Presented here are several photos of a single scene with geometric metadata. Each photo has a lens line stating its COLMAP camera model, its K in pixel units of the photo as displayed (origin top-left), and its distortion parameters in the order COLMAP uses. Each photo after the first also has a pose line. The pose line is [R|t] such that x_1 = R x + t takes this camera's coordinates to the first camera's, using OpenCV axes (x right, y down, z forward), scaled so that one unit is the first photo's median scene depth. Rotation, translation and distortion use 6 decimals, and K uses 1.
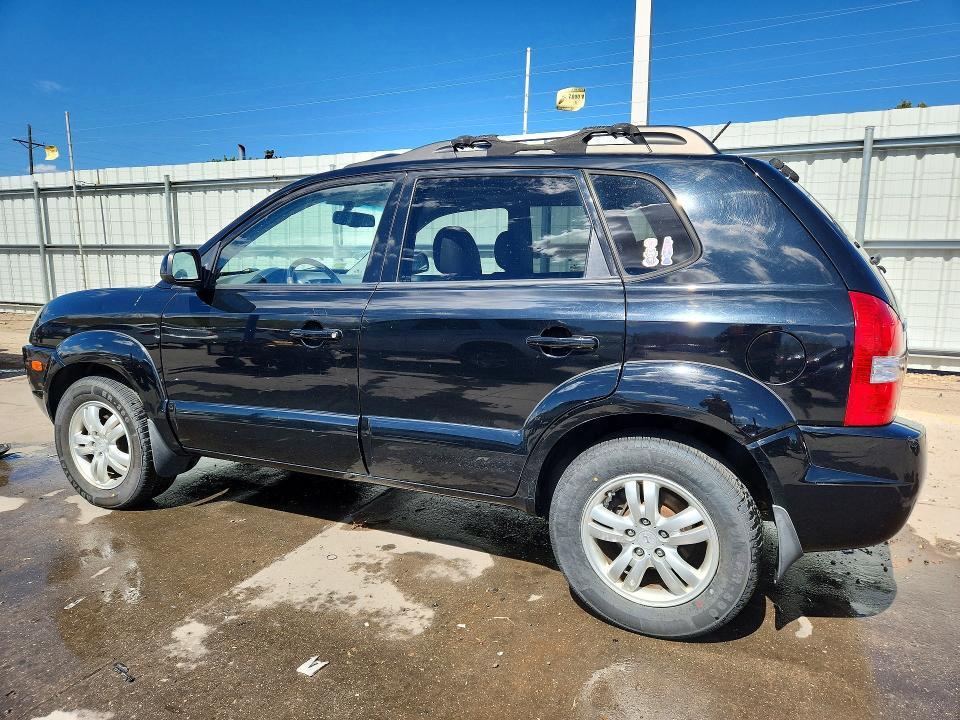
lens RADIAL K [[691.4, 0, 480.0], [0, 691.4, 360.0], [0, 0, 1]] dist [0.011821, -0.000935]
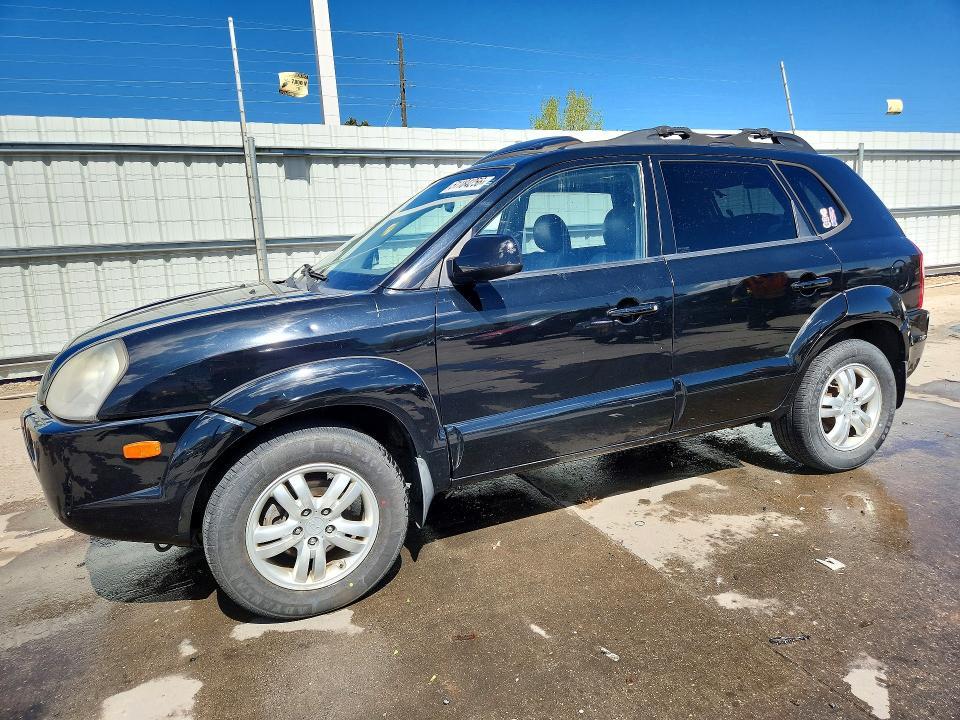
lens RADIAL K [[684.0, 0, 480.2], [0, 684.0, 381.3], [0, 0, 1]] dist [0.019055, -0.003526]
pose [[0.632989, -0.191278, 0.750159, -1.011527], [0.171418, 0.979573, 0.105132, -0.069557], [-0.754945, 0.062043, 0.652847, 0.452327]]
